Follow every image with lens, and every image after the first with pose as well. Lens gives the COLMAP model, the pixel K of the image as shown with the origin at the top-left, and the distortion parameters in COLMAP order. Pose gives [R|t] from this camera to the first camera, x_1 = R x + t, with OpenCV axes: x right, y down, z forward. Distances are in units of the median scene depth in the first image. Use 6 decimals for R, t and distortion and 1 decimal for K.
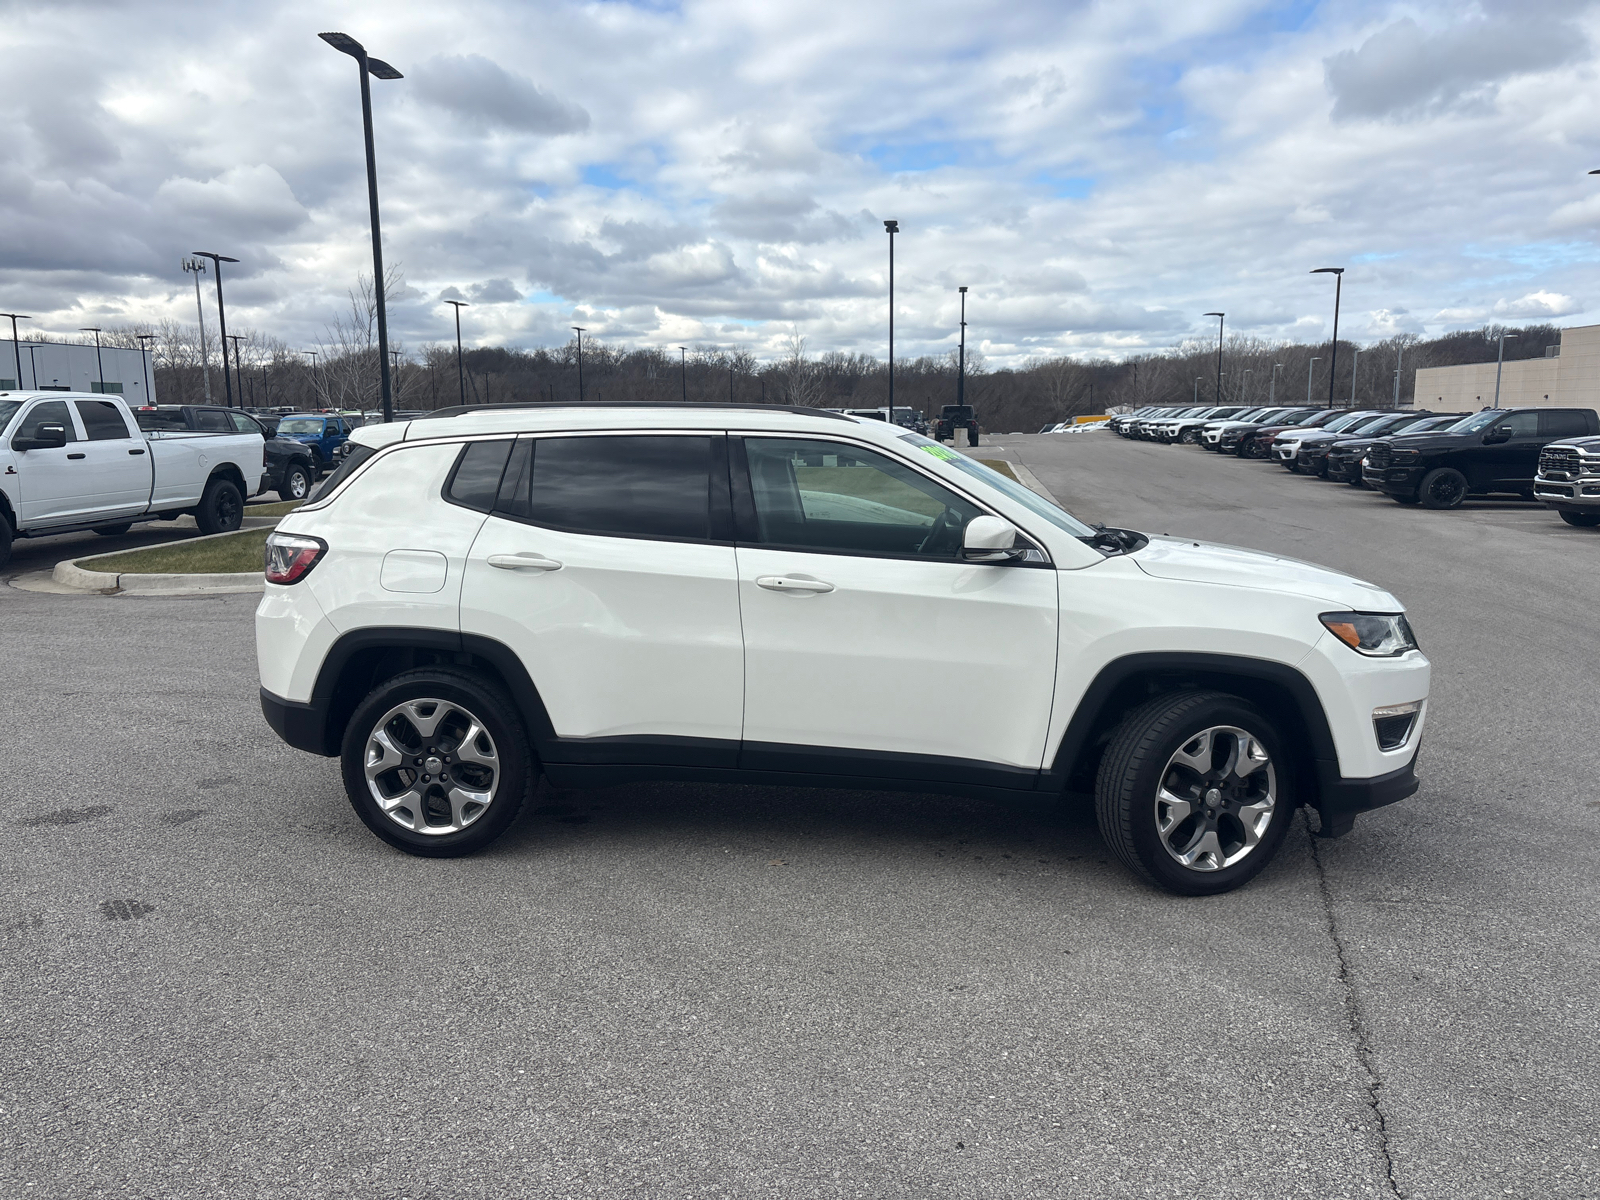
lens RADIAL K [[1281.9, 0, 800.0], [0, 1281.9, 600.0], [0, 0, 1]] dist [0.027447, -0.010069]
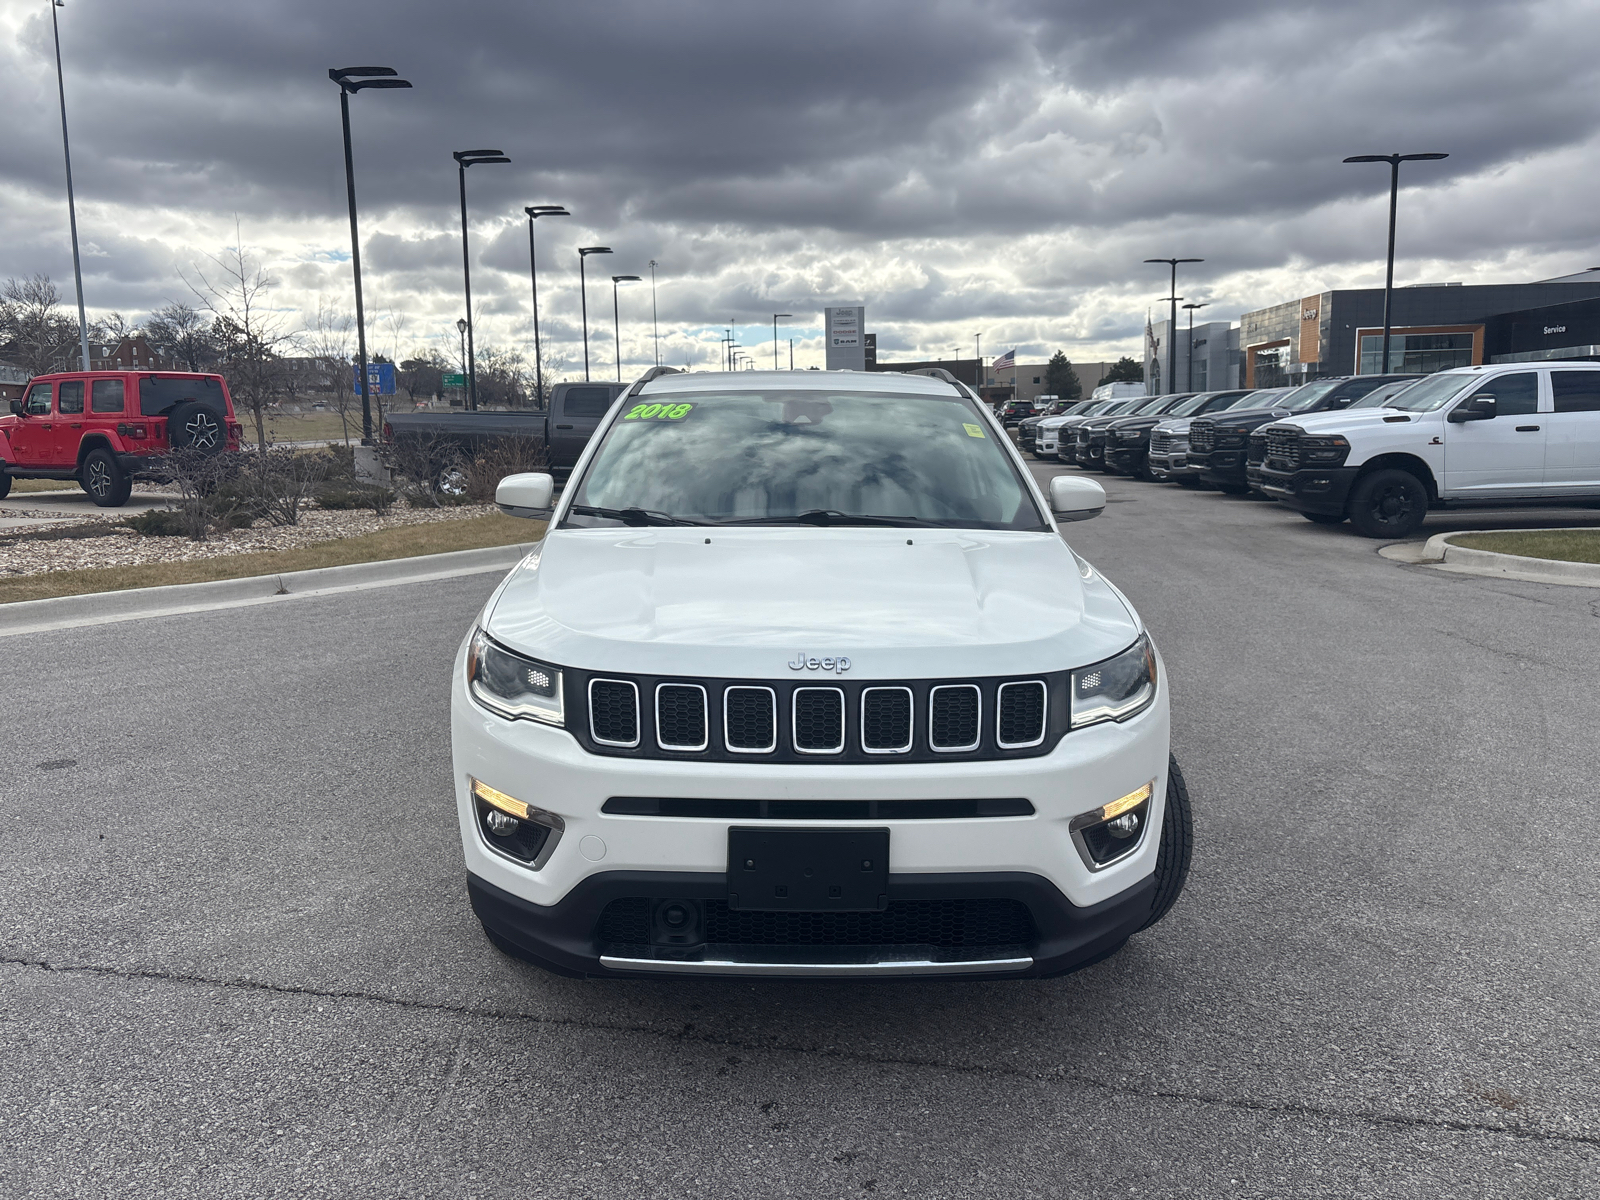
lens RADIAL K [[1289.3, 0, 770.9], [0, 1289.3, 554.4], [0, 0, 1]] dist [0.015167, 0.009934]
pose [[0.044577, 0.106514, -0.993312, 1.081474], [-0.124418, 0.987151, 0.100270, -0.119424], [0.991228, 0.119116, 0.057256, 1.042287]]
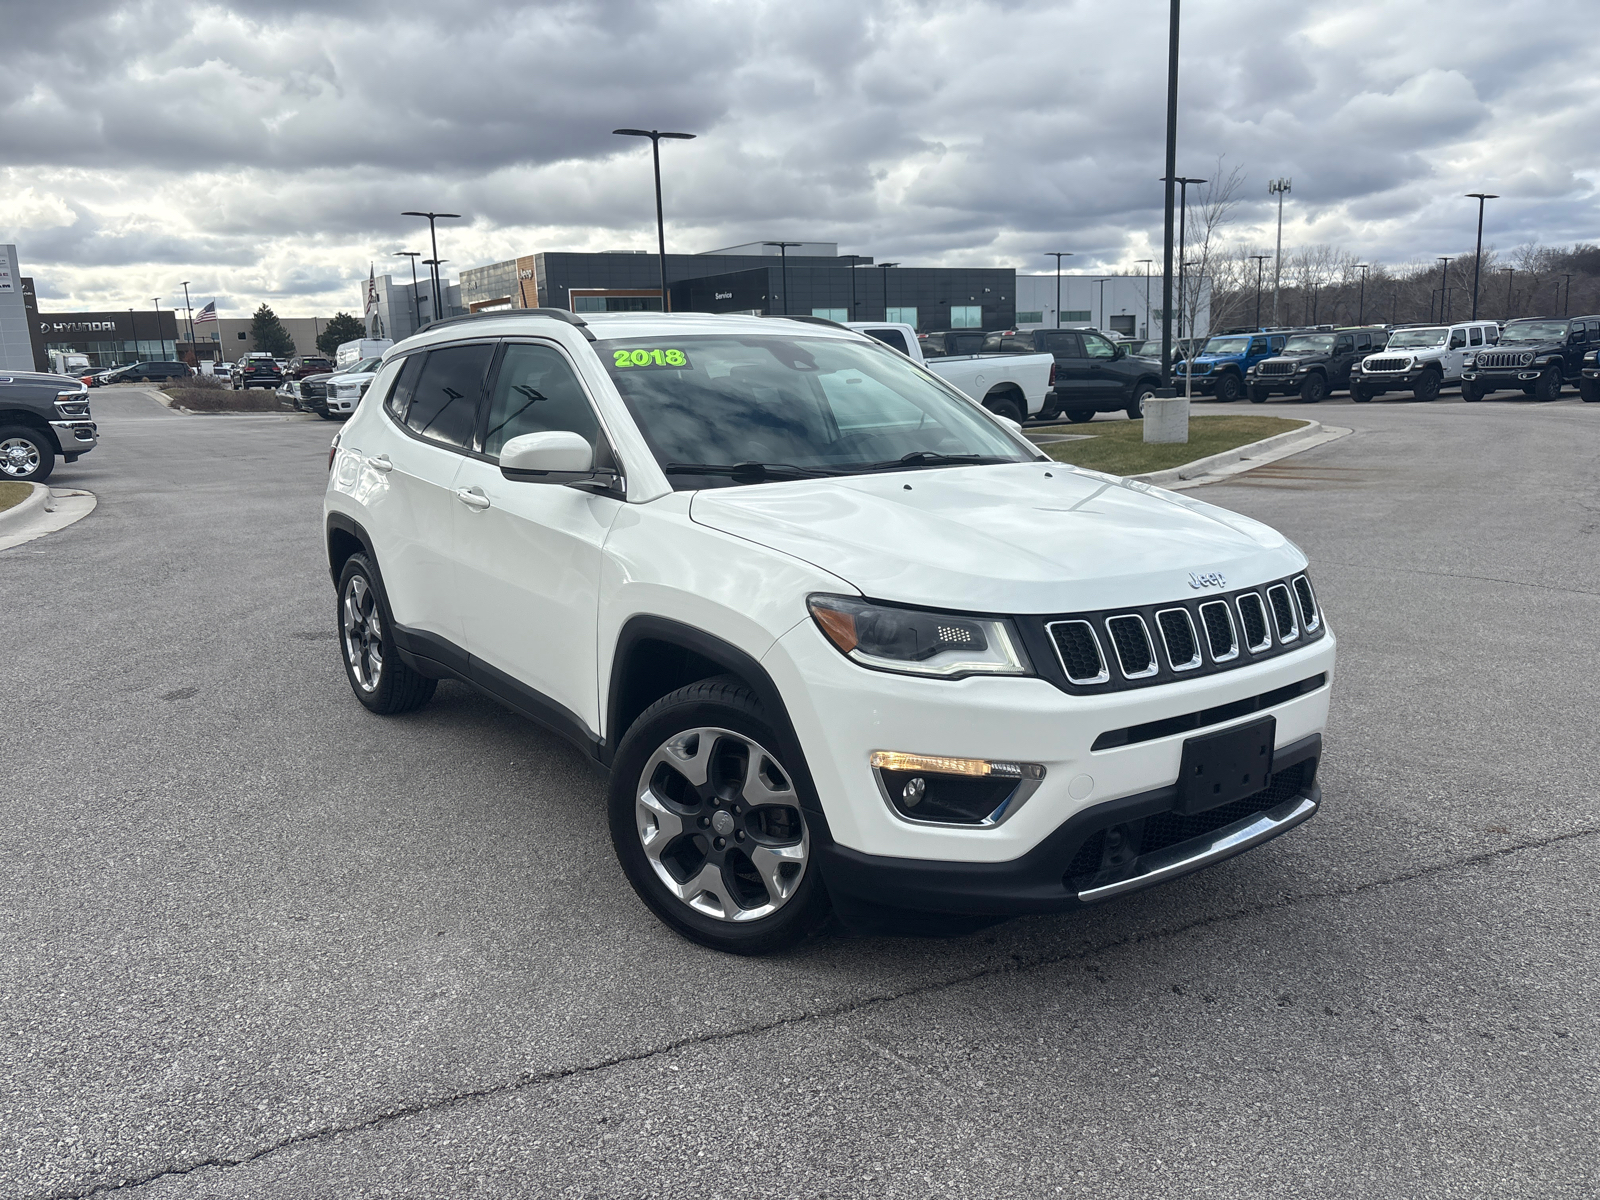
lens RADIAL K [[1281.9, 0, 800.0], [0, 1281.9, 600.0], [0, 0, 1]] dist [0.027447, -0.010069]
pose [[0.646227, 0.125947, -0.752681, 0.847331], [-0.080540, 0.992035, 0.096849, -0.047120], [0.758883, -0.001966, 0.651223, 0.522245]]
